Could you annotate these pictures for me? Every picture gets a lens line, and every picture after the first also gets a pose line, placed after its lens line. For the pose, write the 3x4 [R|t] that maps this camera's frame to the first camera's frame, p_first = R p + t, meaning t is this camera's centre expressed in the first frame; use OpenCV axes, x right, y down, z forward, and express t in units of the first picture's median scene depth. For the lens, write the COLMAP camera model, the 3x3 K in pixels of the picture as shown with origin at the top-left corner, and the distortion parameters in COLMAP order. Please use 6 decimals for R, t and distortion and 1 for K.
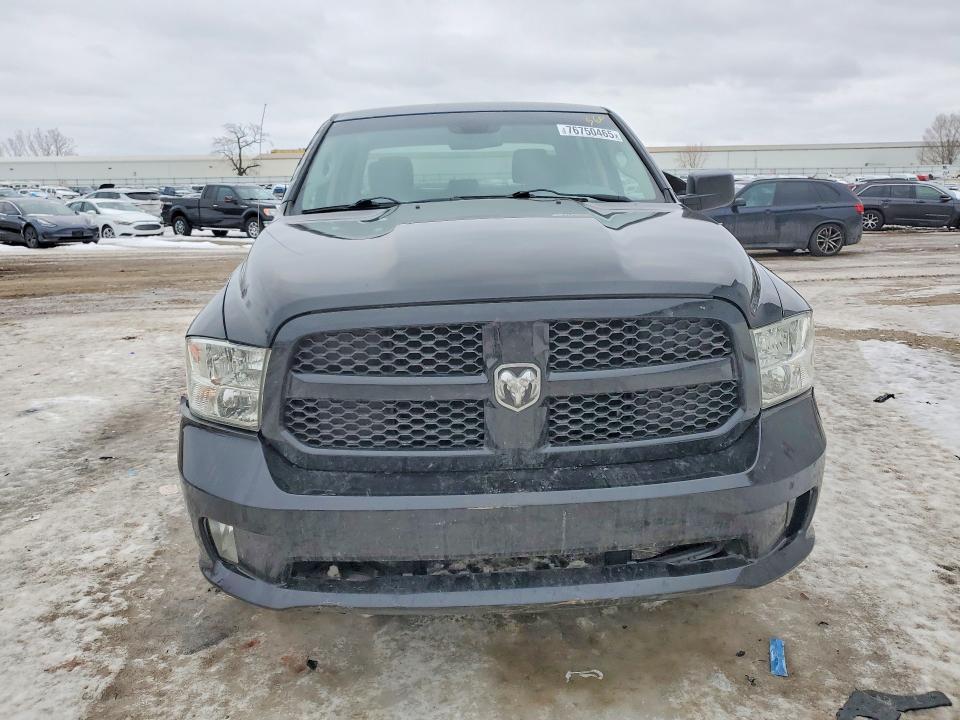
lens RADIAL K [[742.4, 0, 481.0], [0, 742.4, 355.1], [0, 0, 1]] dist [0.016418, 0.009530]
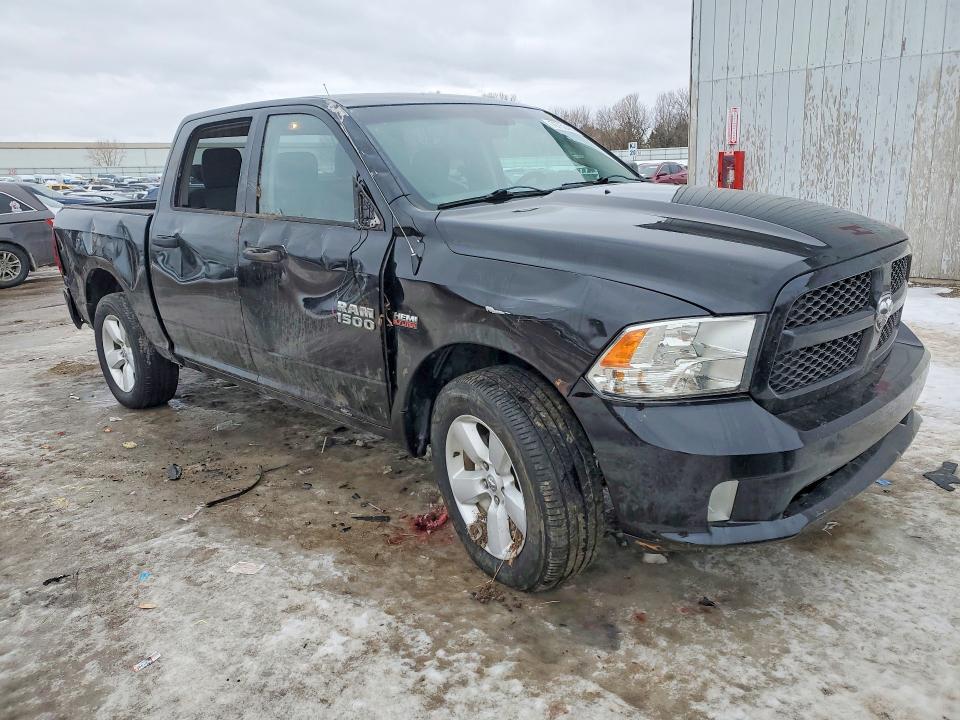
lens RADIAL K [[742.4, 0, 481.4], [0, 742.4, 363.5], [0, 0, 1]] dist [0.016418, 0.009530]
pose [[0.737846, -0.185441, 0.648995, -1.113067], [0.176955, 0.981032, 0.079136, -0.082128], [-0.651360, 0.056452, 0.756666, 0.353796]]
